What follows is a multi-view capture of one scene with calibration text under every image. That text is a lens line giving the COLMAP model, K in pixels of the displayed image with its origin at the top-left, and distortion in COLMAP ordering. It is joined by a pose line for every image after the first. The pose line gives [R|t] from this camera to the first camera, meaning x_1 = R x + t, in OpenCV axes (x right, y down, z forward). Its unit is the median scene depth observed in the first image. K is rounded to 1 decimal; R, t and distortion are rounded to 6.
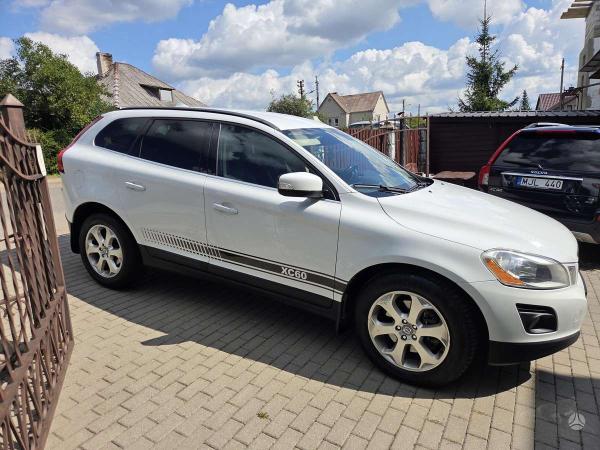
lens RADIAL K [[390.4, 0, 300.0], [0, 390.4, 225.0], [0, 0, 1]] dist [0.073678, -0.057629]
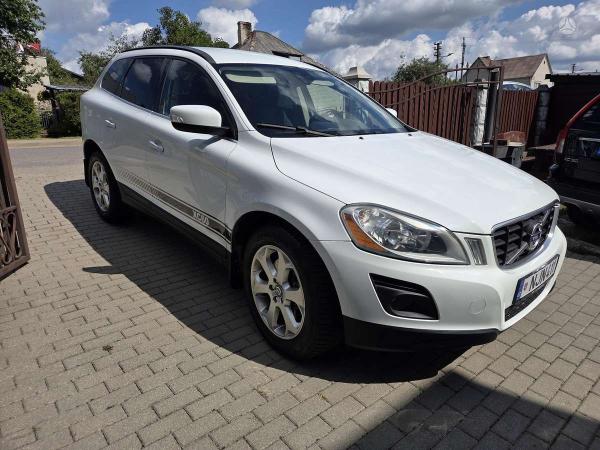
lens RADIAL K [[390.4, 0, 300.0], [0, 390.4, 225.0], [0, 0, 1]] dist [0.073678, -0.057629]
pose [[0.946829, 0.112989, -0.301245, 0.524023], [-0.091018, 0.992125, 0.086045, 0.040266], [0.308595, -0.054052, 0.949656, 0.188505]]
